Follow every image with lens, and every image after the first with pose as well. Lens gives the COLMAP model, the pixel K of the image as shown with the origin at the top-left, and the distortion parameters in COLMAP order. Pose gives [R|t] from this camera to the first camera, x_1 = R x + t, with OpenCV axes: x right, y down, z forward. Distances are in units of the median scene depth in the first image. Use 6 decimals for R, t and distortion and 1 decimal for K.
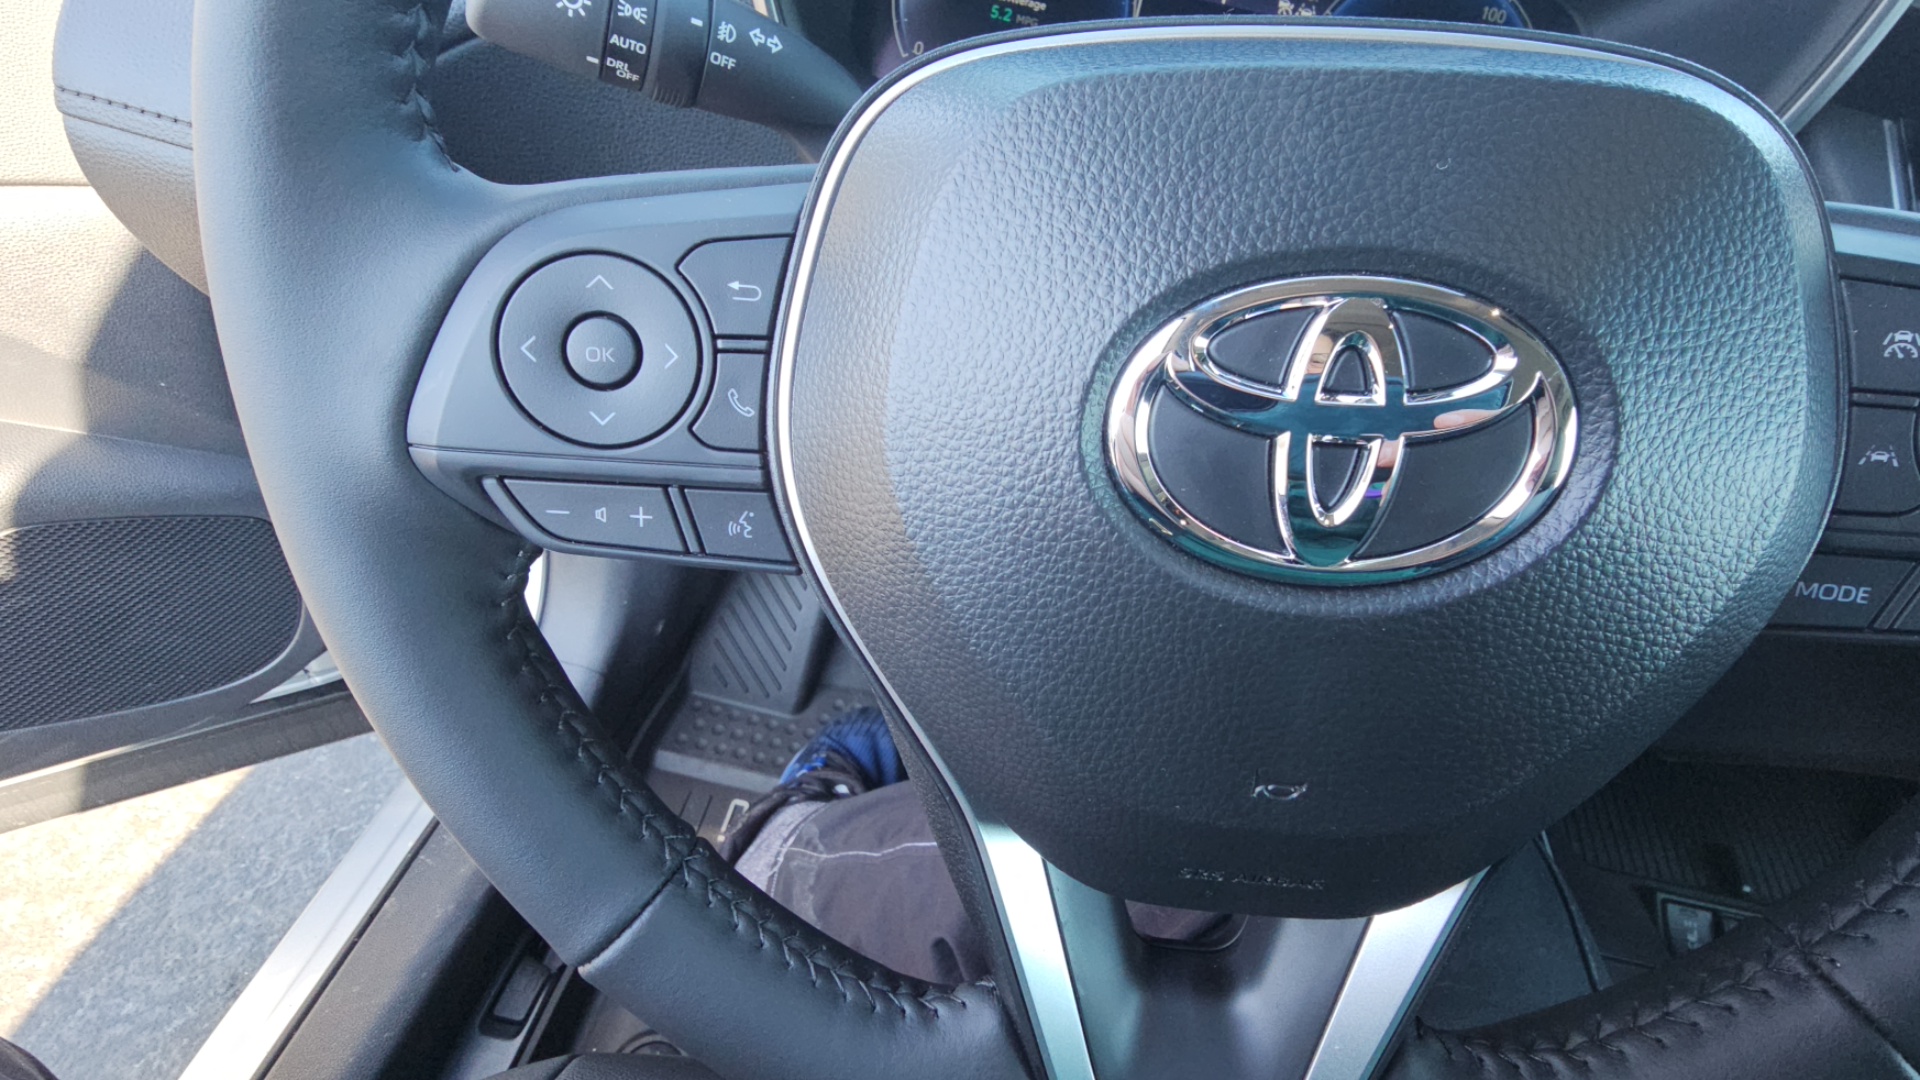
lens RADIAL K [[849.6, 0, 976.3], [0, 849.6, 546.4], [0, 0, 1]] dist [0.006110, -0.004700]
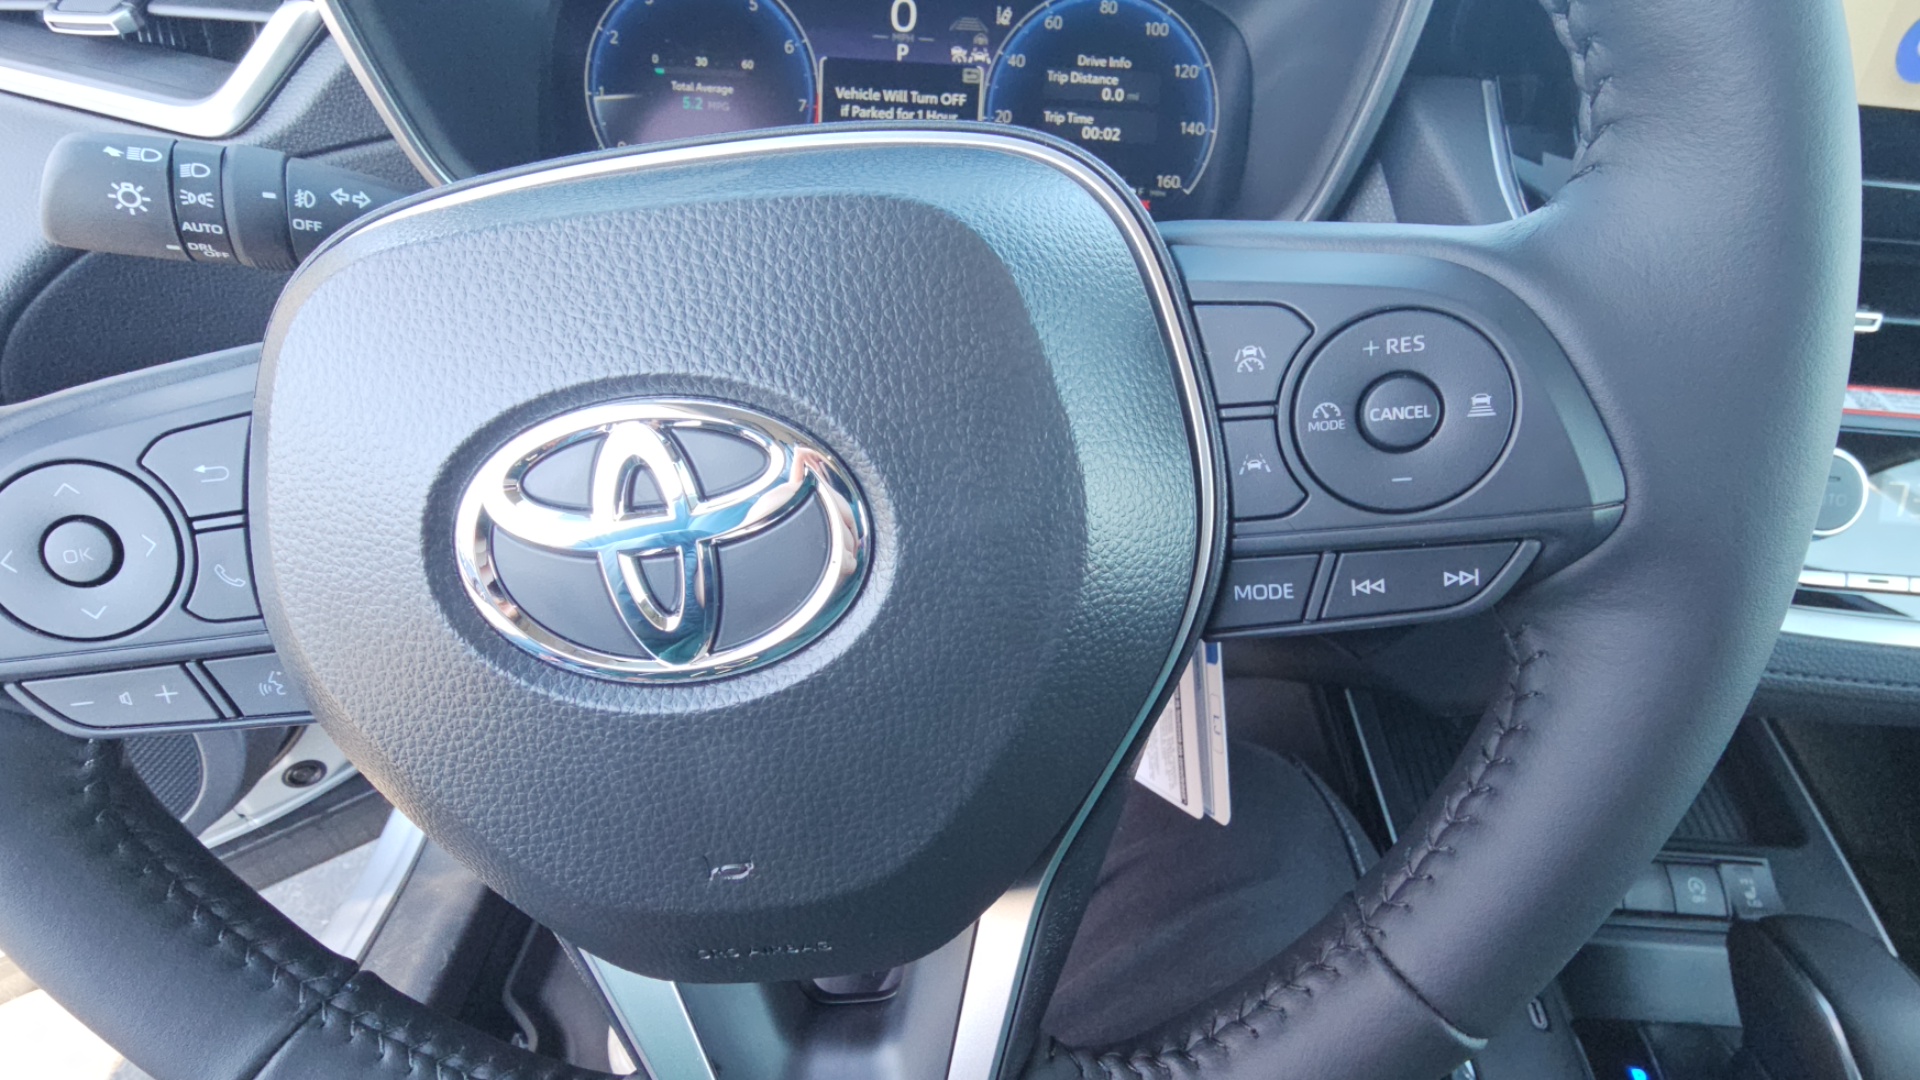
lens RADIAL K [[849.6, 0, 977.2], [0, 849.6, 548.6], [0, 0, 1]] dist [0.006110, -0.004700]
pose [[0.987248, -0.159134, -0.004146, 0.289135], [0.159017, 0.987061, -0.020609, -0.014447], [0.007372, 0.019687, 0.999779, -0.023182]]
